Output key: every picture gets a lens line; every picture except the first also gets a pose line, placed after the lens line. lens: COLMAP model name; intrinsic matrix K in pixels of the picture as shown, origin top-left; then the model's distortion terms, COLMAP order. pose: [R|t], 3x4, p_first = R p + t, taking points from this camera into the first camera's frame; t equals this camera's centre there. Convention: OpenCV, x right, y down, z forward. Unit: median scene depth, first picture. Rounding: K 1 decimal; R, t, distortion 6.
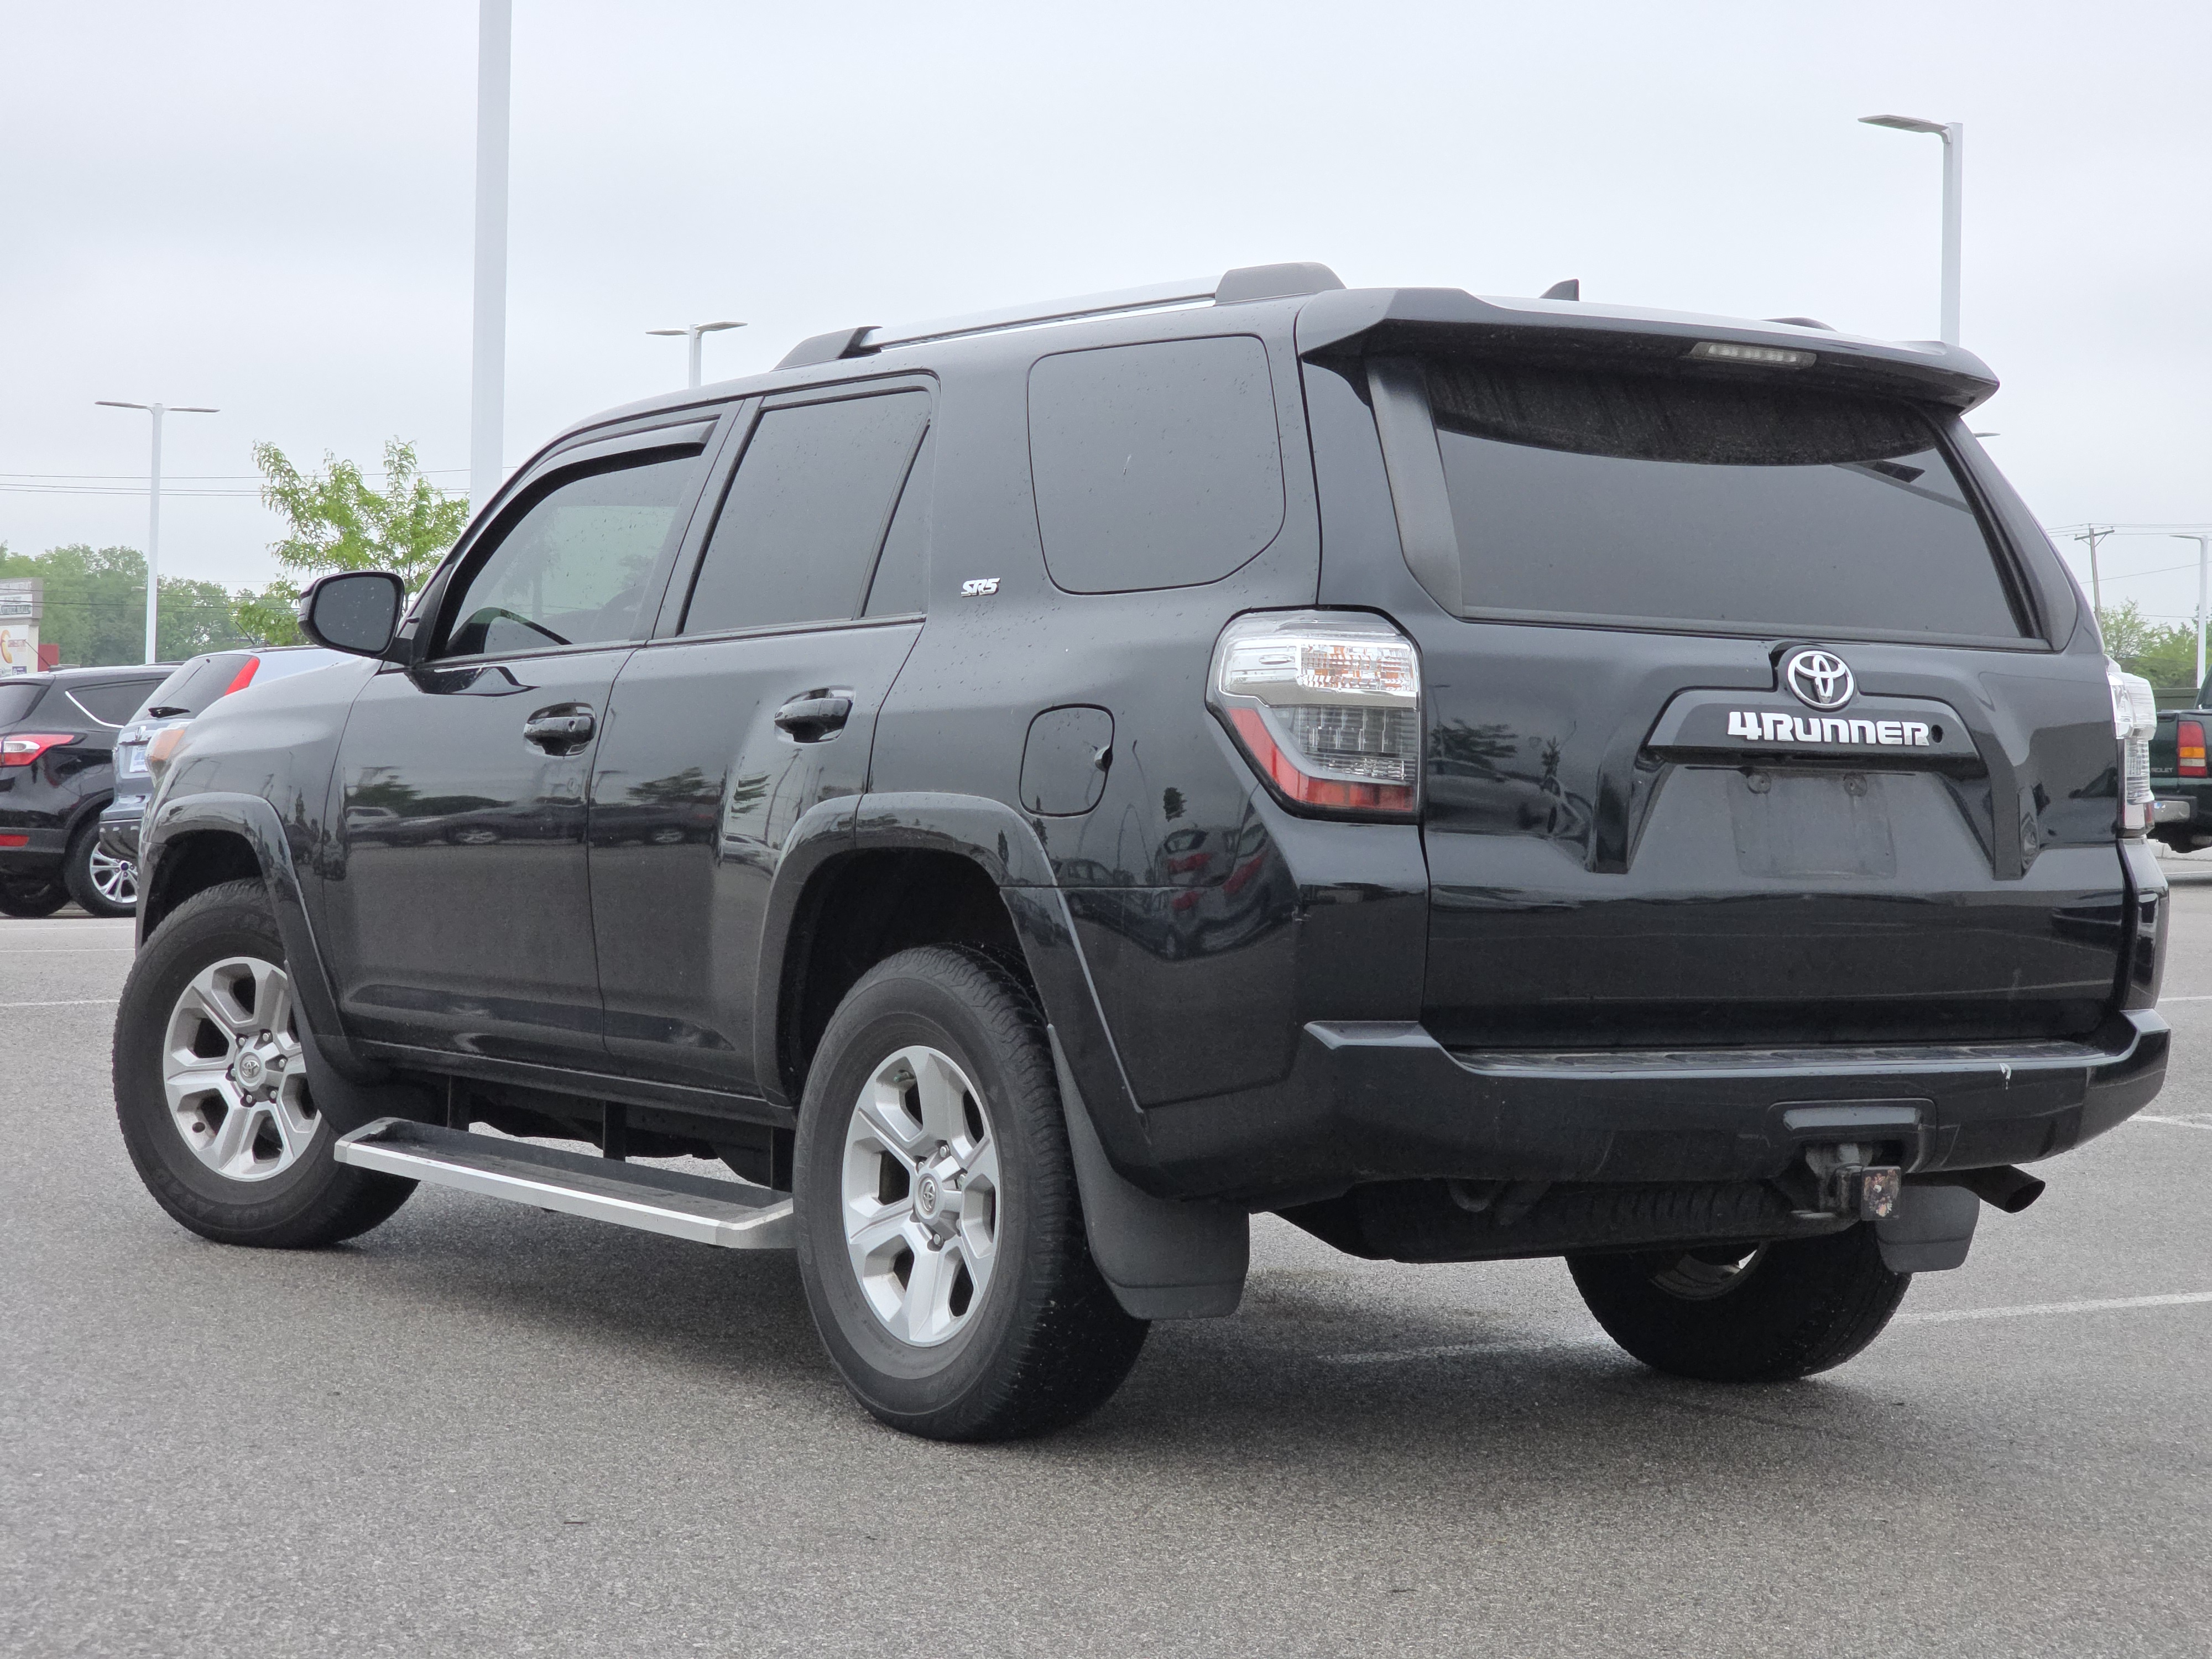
lens RADIAL K [[4321.1, 0, 1106.0], [0, 4321.1, 829.5], [0, 0, 1]] dist [-0.390332, 3.979631]
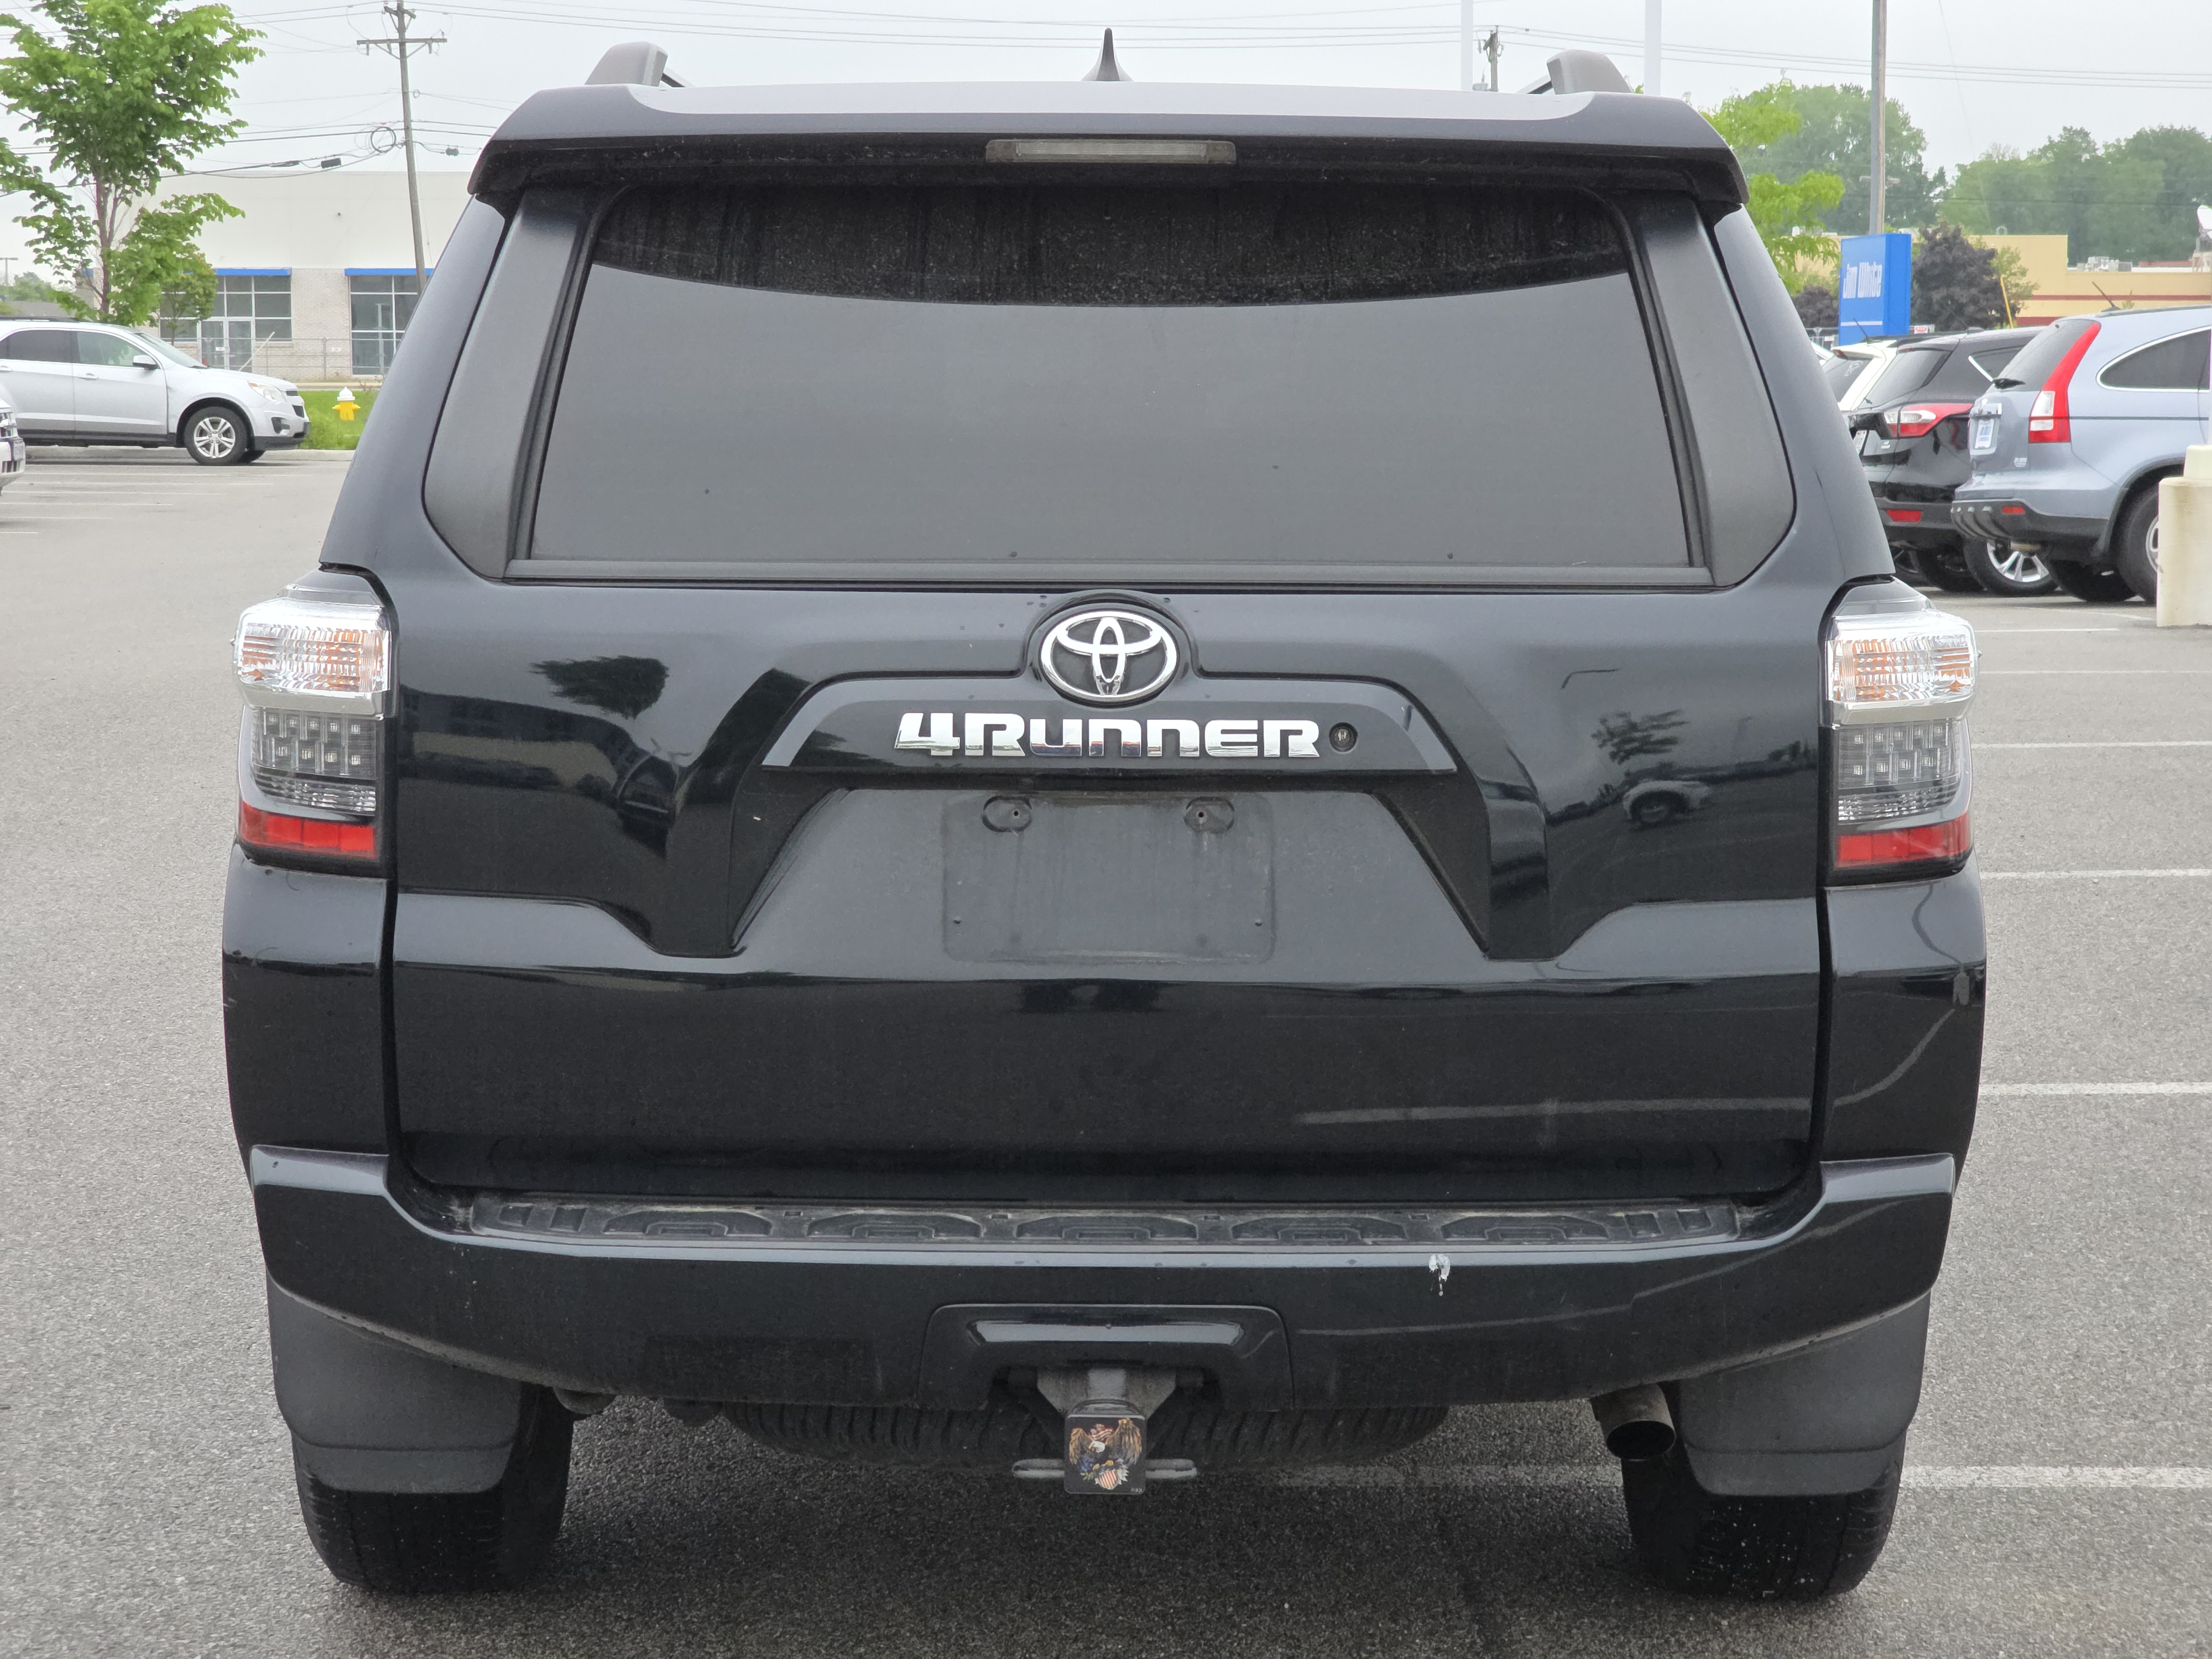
lens RADIAL K [[4321.1, 0, 1106.0], [0, 4321.1, 829.5], [0, 0, 1]] dist [-0.390332, 3.979631]
pose [[0.841500, 0.045398, -0.538346, 0.528564], [0.004056, 0.995904, 0.090324, -0.069145], [0.540242, -0.078191, 0.837869, 0.456430]]
